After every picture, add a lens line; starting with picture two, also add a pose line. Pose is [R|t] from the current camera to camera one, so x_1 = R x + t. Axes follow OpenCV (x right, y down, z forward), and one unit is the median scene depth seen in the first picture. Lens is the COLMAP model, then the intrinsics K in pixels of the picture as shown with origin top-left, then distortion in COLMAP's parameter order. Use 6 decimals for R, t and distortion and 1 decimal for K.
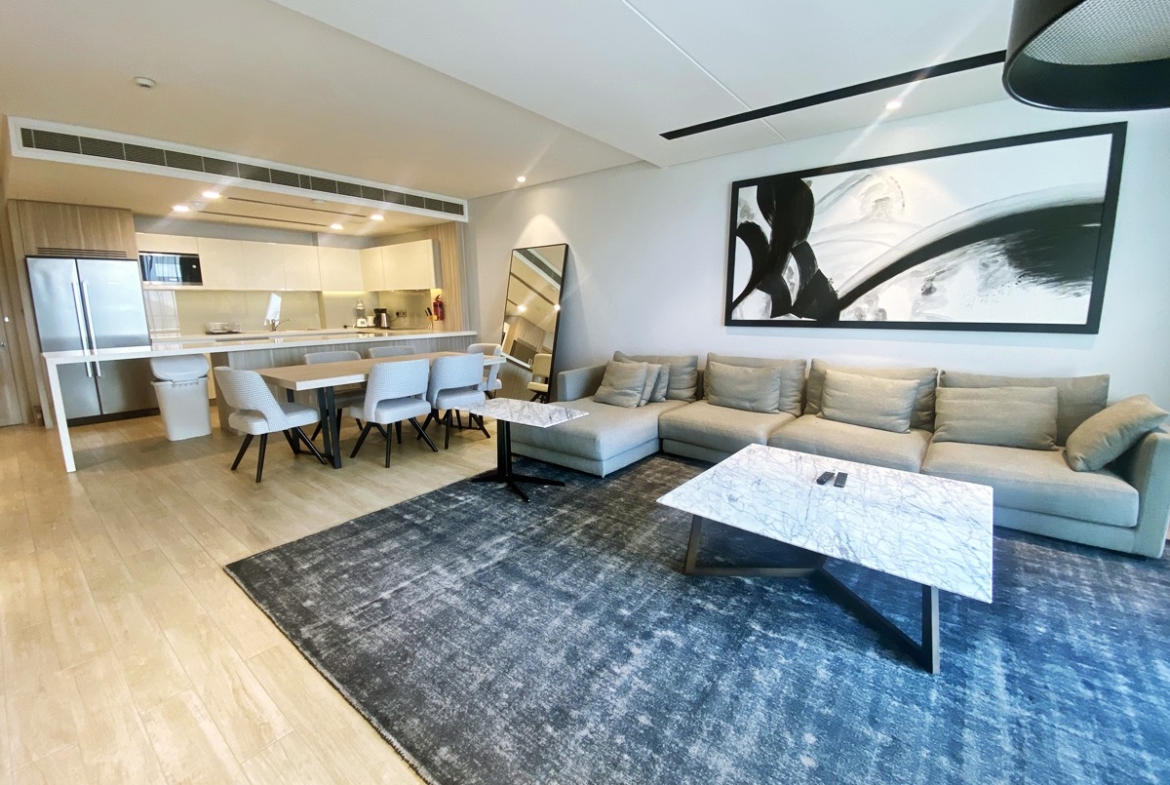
lens RADIAL K [[476.1, 0, 579.3], [0, 476.1, 390.8], [0, 0, 1]] dist [0.015445, -0.018415]
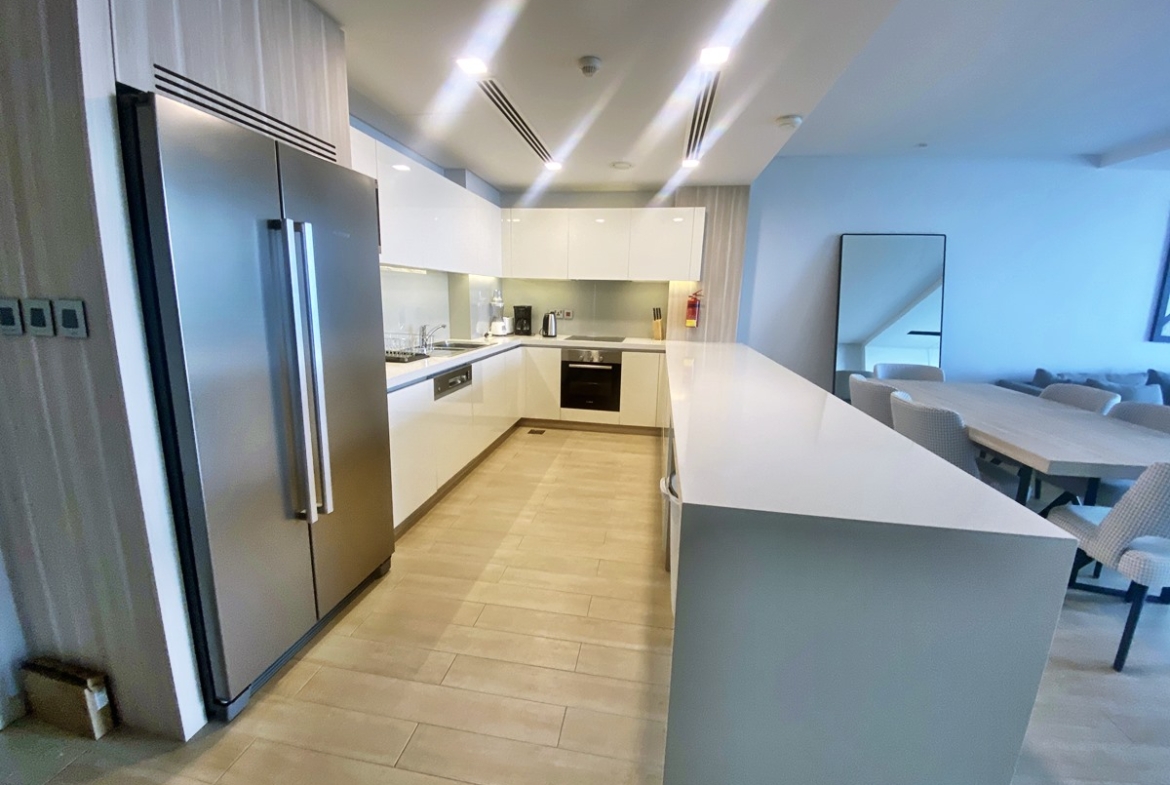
lens RADIAL K [[476.1, 0, 579.3], [0, 476.1, 390.8], [0, 0, 1]] dist [0.015445, -0.018415]
pose [[0.874216, -0.067036, 0.480888, -1.790918], [0.057098, 0.997745, 0.035286, -0.204835], [-0.482169, -0.003389, 0.876072, 1.076210]]
